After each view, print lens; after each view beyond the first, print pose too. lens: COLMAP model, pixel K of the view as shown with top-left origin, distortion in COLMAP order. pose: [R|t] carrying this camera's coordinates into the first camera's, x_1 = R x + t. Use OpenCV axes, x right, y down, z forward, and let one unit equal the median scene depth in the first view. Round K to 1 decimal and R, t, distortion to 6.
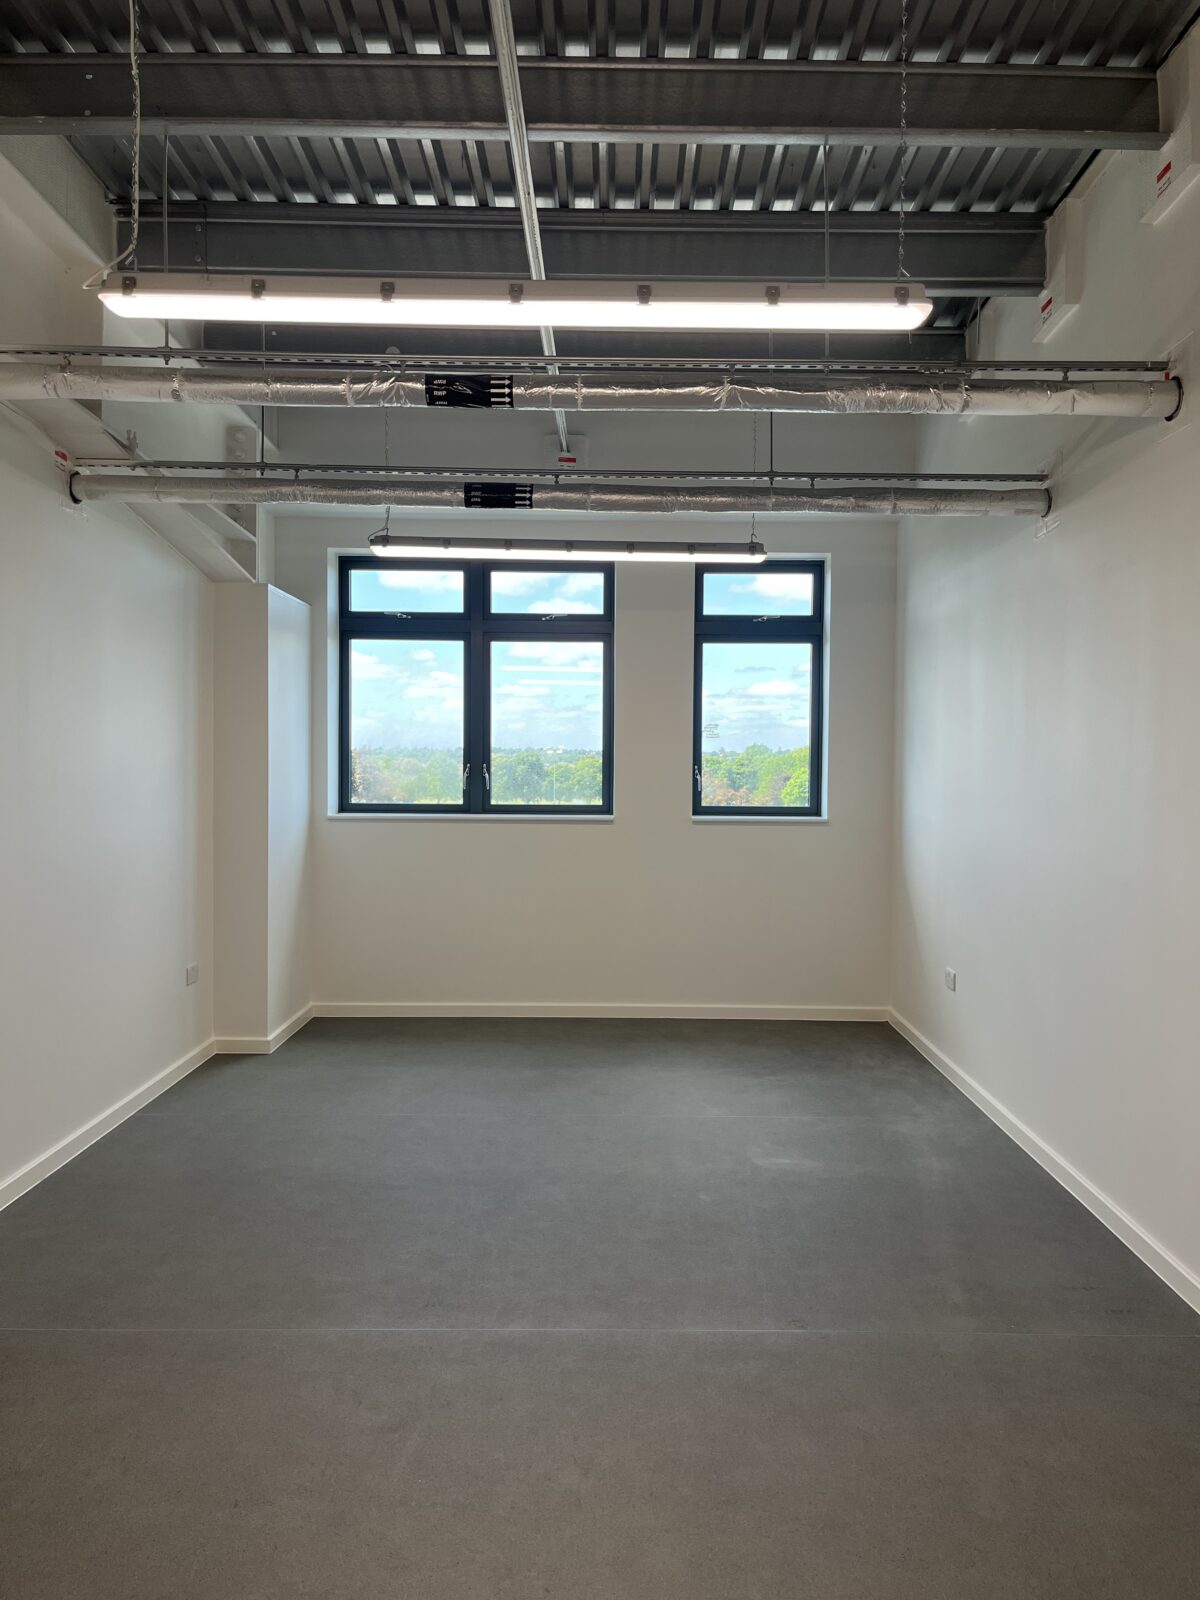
lens RADIAL K [[1210.5, 0, 600.0], [0, 1210.5, 800.0], [0, 0, 1]] dist [-0.028526, -0.000227]
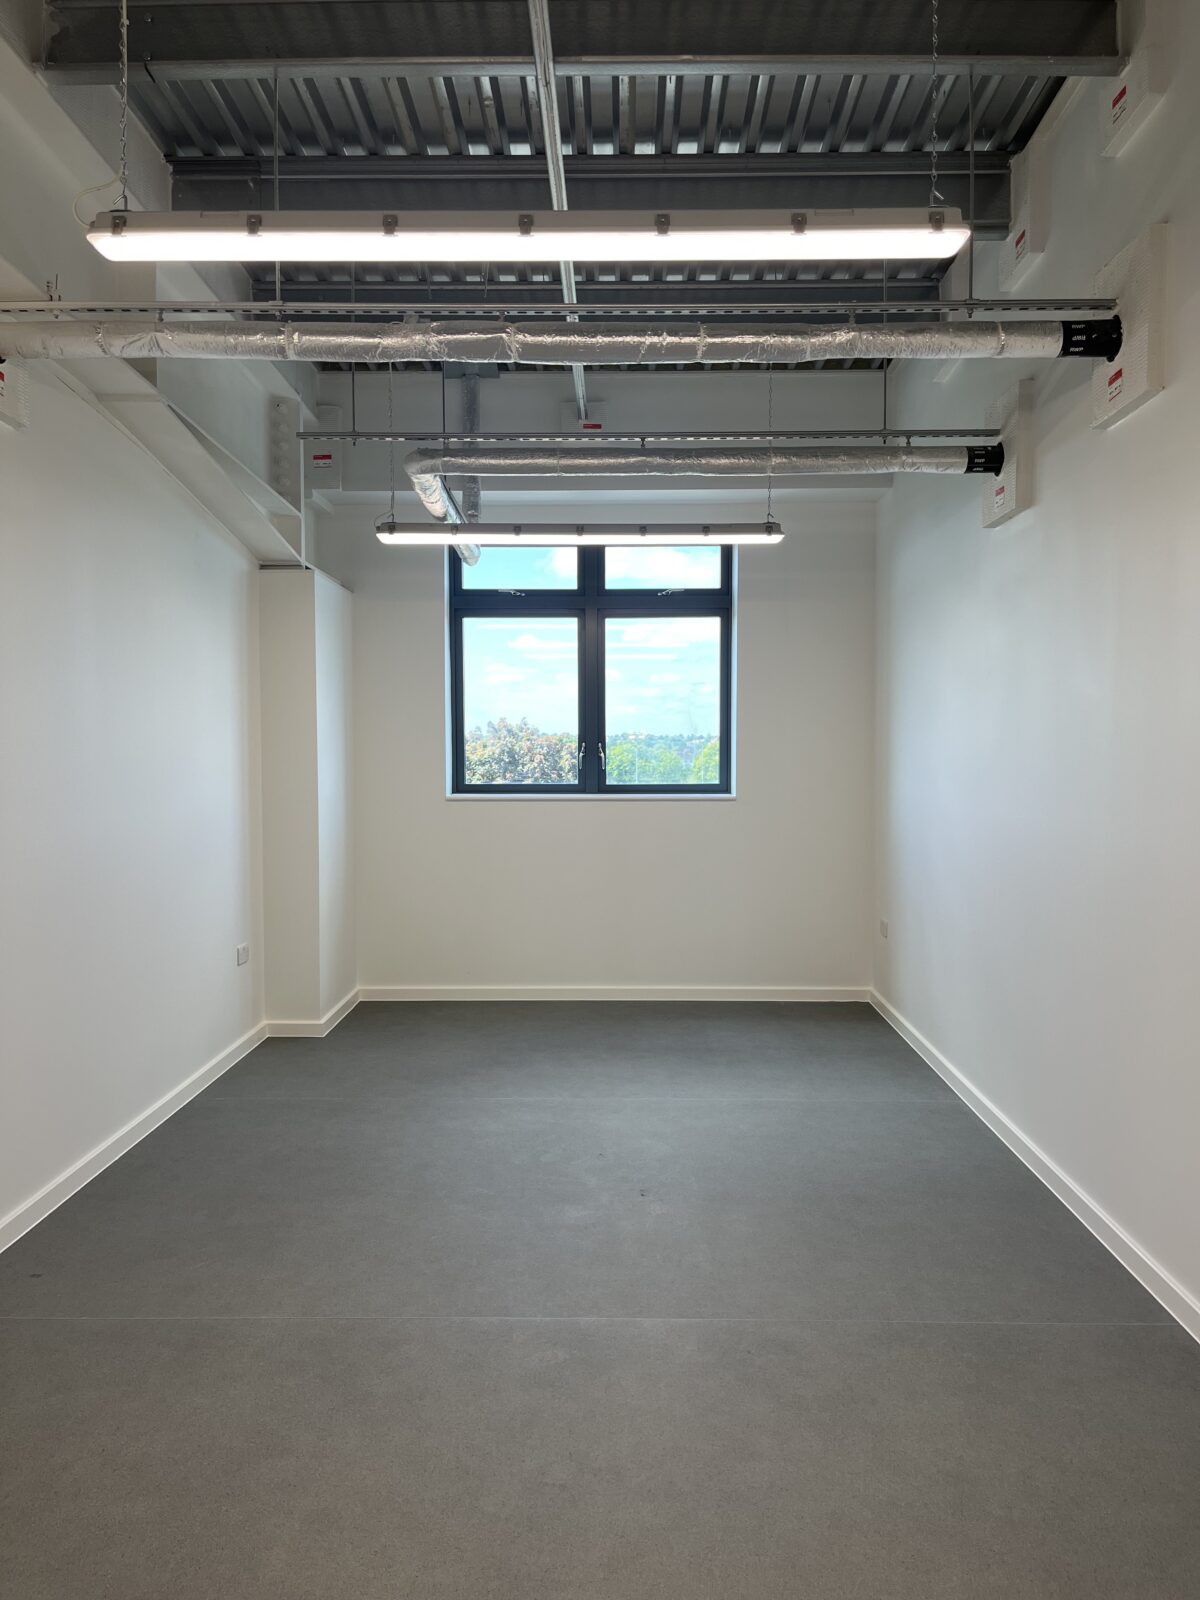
lens RADIAL K [[1216.1, 0, 403.3], [0, 1216.1, 823.3], [0, 0, 1]] dist [0.118626, -0.144073]
pose [[0.999935, -0.008980, -0.007015, -0.247916], [0.009221, 0.999340, 0.035150, -0.000780], [0.006695, -0.035212, 0.999357, -0.001375]]
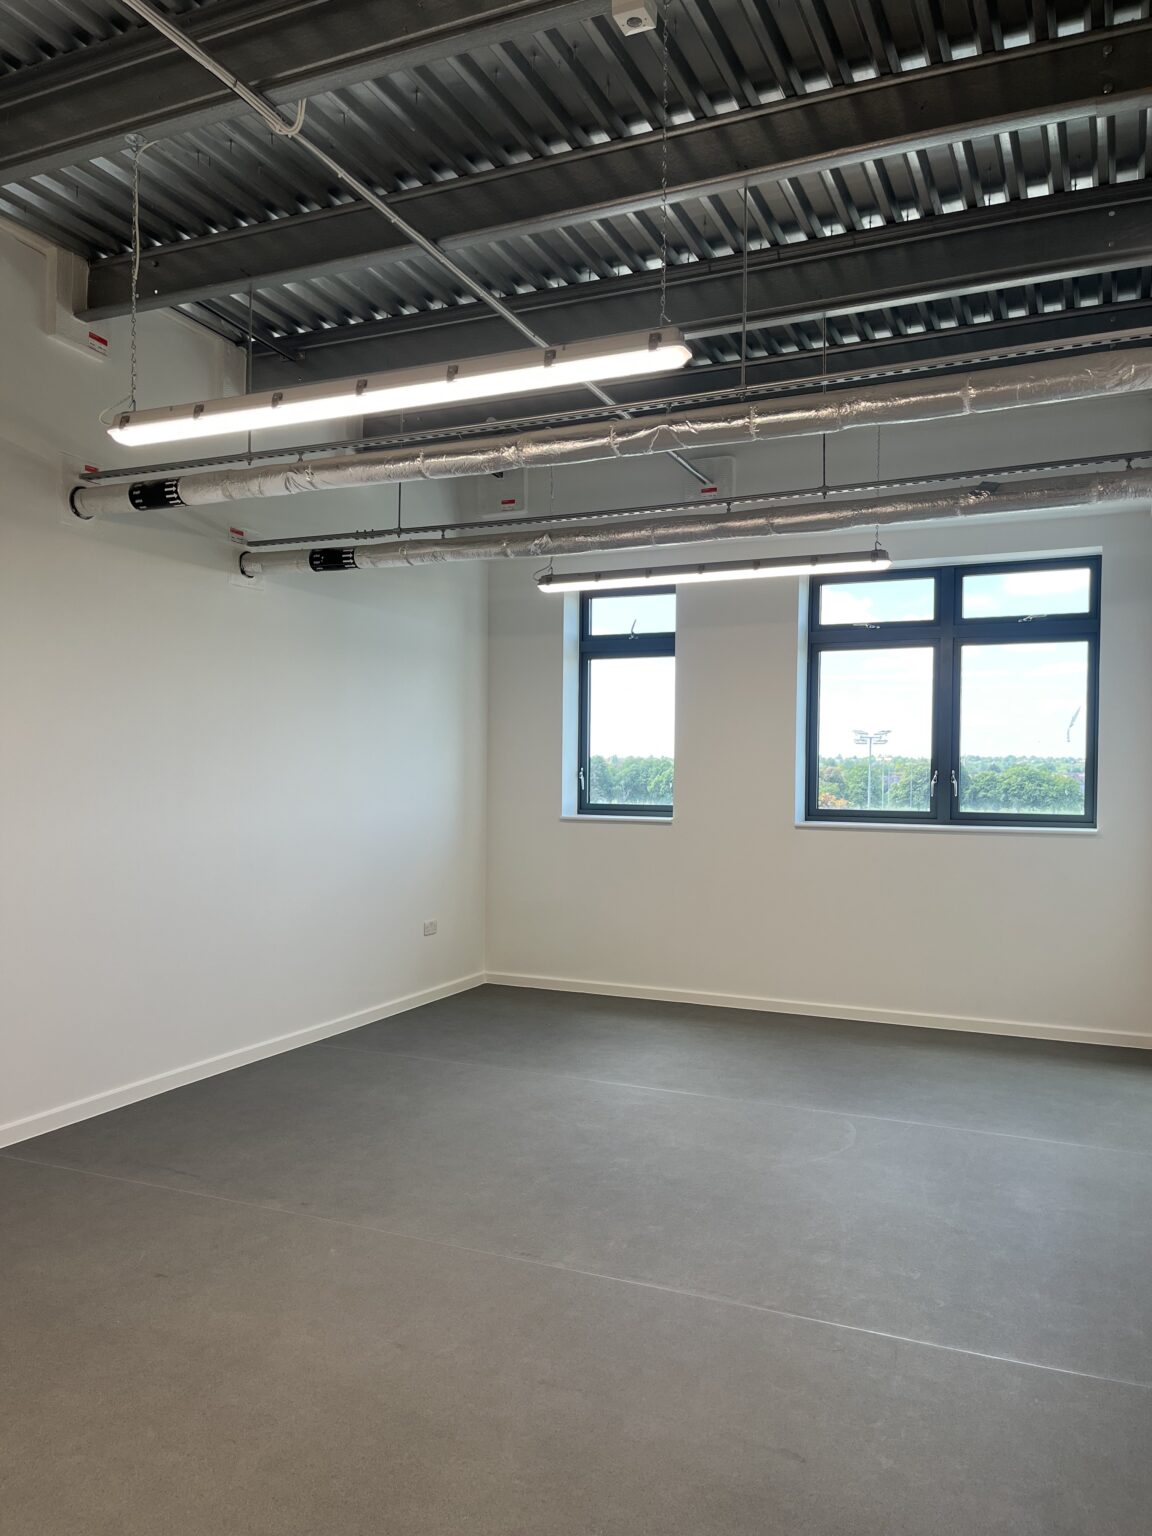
lens RADIAL K [[1173.5, 0, 576.0], [0, 1173.5, 768.0], [0, 0, 1]] dist [0.046710, -0.083293]
pose [[0.898300, -0.001397, -0.439381, 0.049416], [-0.013016, 0.999471, -0.029788, 0.000340], [0.439191, 0.032477, 0.897807, 0.000257]]
